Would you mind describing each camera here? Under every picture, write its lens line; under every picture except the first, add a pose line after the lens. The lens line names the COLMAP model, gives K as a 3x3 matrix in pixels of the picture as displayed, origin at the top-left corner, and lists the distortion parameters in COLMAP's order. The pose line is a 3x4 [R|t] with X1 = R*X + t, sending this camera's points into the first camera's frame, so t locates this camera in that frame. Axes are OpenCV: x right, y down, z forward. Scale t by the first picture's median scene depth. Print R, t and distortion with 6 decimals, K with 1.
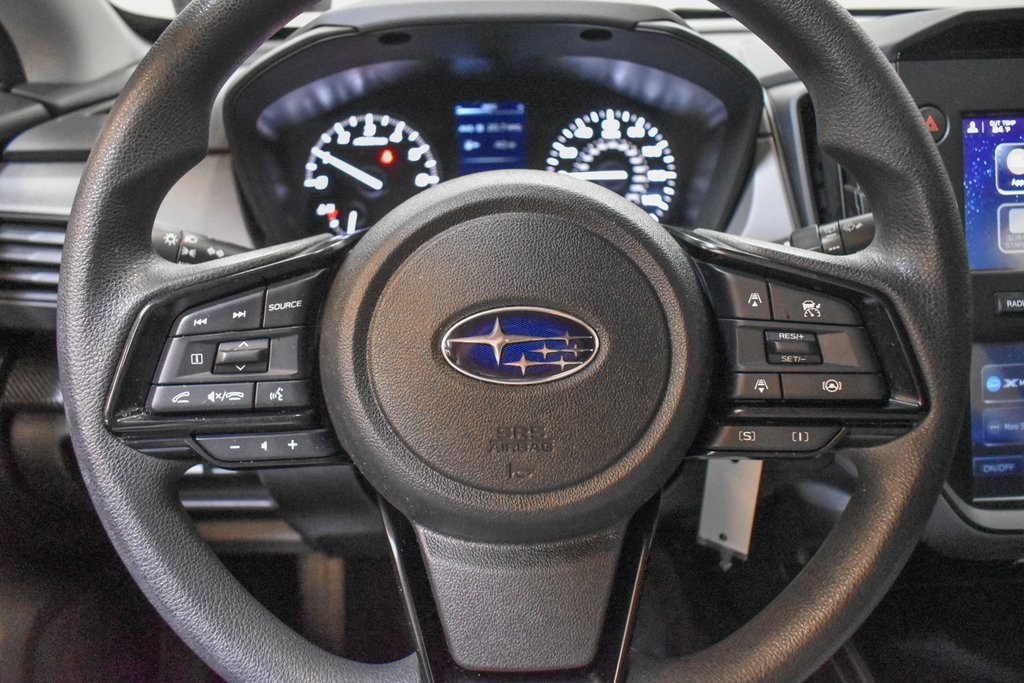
lens RADIAL K [[762.0, 0, 526.6], [0, 762.0, 339.4], [0, 0, 1]] dist [-0.020497, 0.006118]
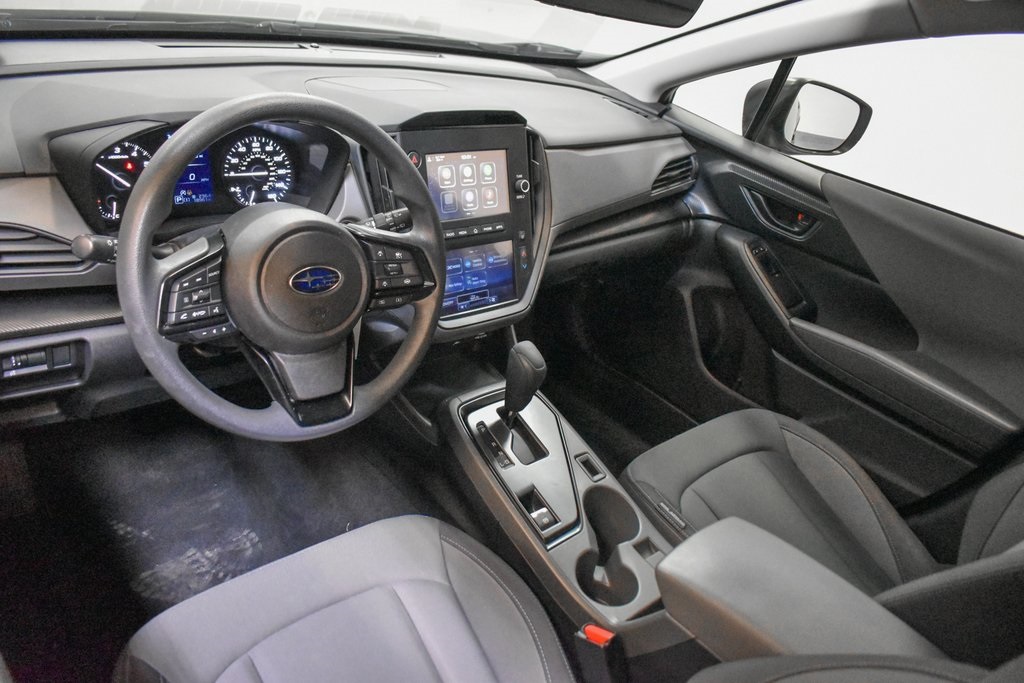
lens RADIAL K [[762.0, 0, 490.8], [0, 762.0, 320.3], [0, 0, 1]] dist [-0.020497, 0.006118]
pose [[0.779203, -0.143574, 0.610106, -0.786422], [0.054120, 0.985187, 0.162721, -0.170019], [-0.624431, -0.093774, 0.775431, -1.010293]]
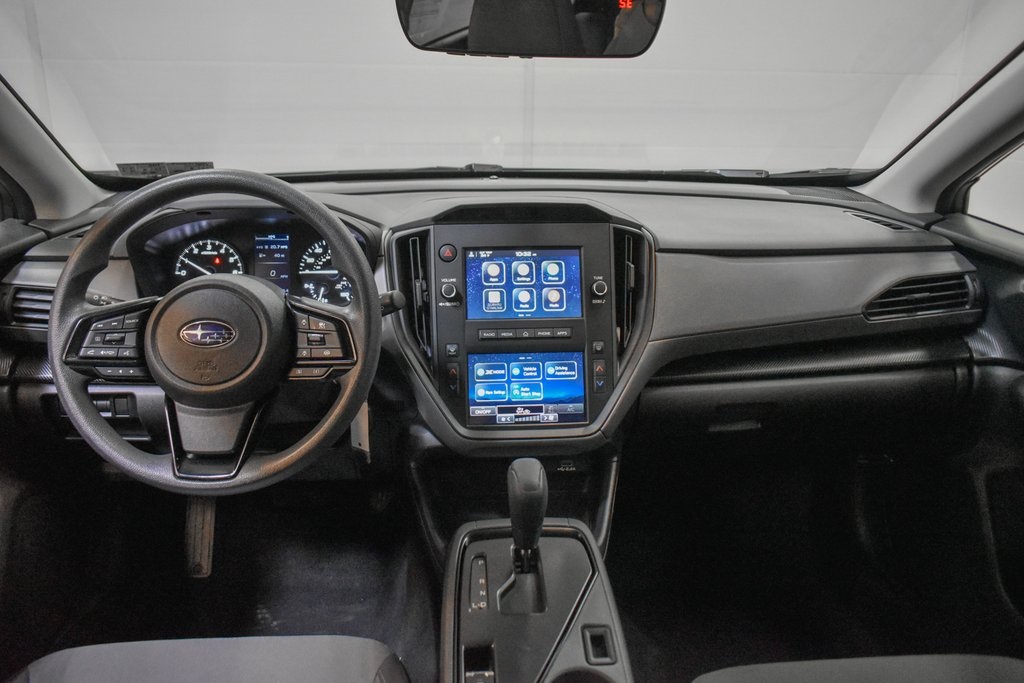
lens RADIAL K [[762.0, 0, 516.1], [0, 762.0, 341.9], [0, 0, 1]] dist [-0.020497, 0.006118]
pose [[0.999726, 0.016954, 0.016154, 0.712166], [-0.015241, 0.994785, -0.100853, 0.198187], [-0.017779, 0.100580, 0.994770, -1.208859]]
